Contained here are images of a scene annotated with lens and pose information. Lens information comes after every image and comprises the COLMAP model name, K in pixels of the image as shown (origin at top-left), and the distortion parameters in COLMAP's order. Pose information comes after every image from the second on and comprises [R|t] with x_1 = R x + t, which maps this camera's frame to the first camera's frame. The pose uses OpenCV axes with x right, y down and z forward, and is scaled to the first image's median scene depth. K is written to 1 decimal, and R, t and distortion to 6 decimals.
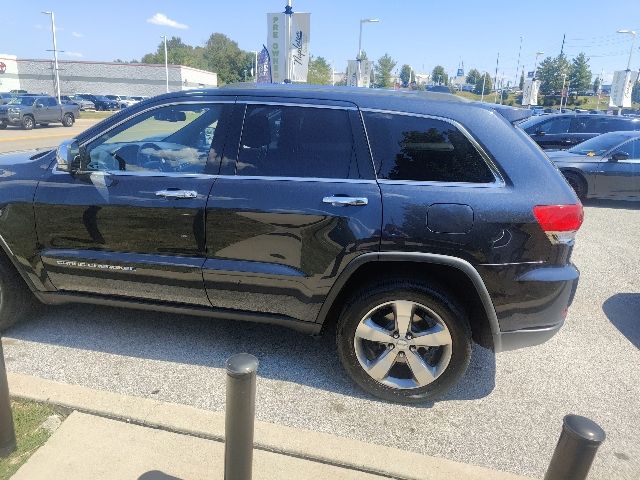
lens RADIAL K [[465.9, 0, 341.2], [0, 465.9, 247.6], [0, 0, 1]] dist [0.041500, -0.047853]
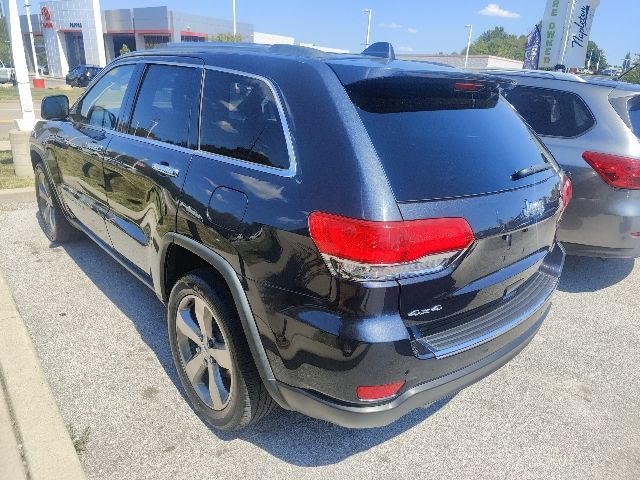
lens RADIAL K [[465.9, 0, 319.3], [0, 465.9, 246.0], [0, 0, 1]] dist [0.041500, -0.047853]
pose [[0.770201, 0.217798, -0.599462, 0.717708], [-0.211776, 0.973894, 0.081743, -0.083709], [0.601616, 0.063993, 0.796218, 0.426849]]
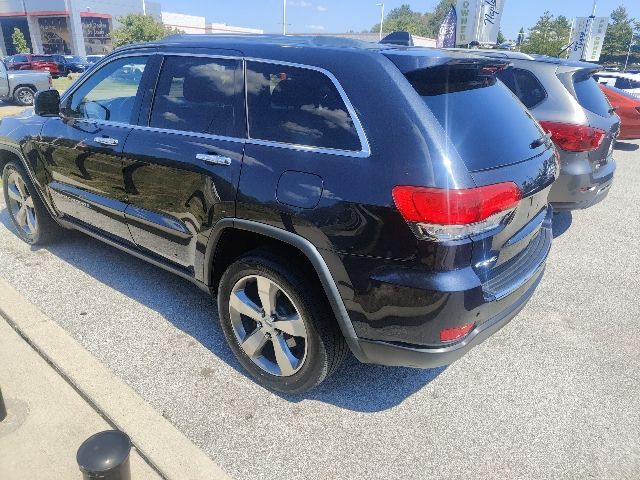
lens RADIAL K [[464.1, 0, 324.8], [0, 464.1, 246.6], [0, 0, 1]] dist [0.026260, -0.020985]
pose [[0.879782, 0.161137, -0.447234, 0.580074], [-0.133721, 0.986697, 0.092452, -0.038777], [0.456182, -0.021533, 0.889626, 0.243045]]
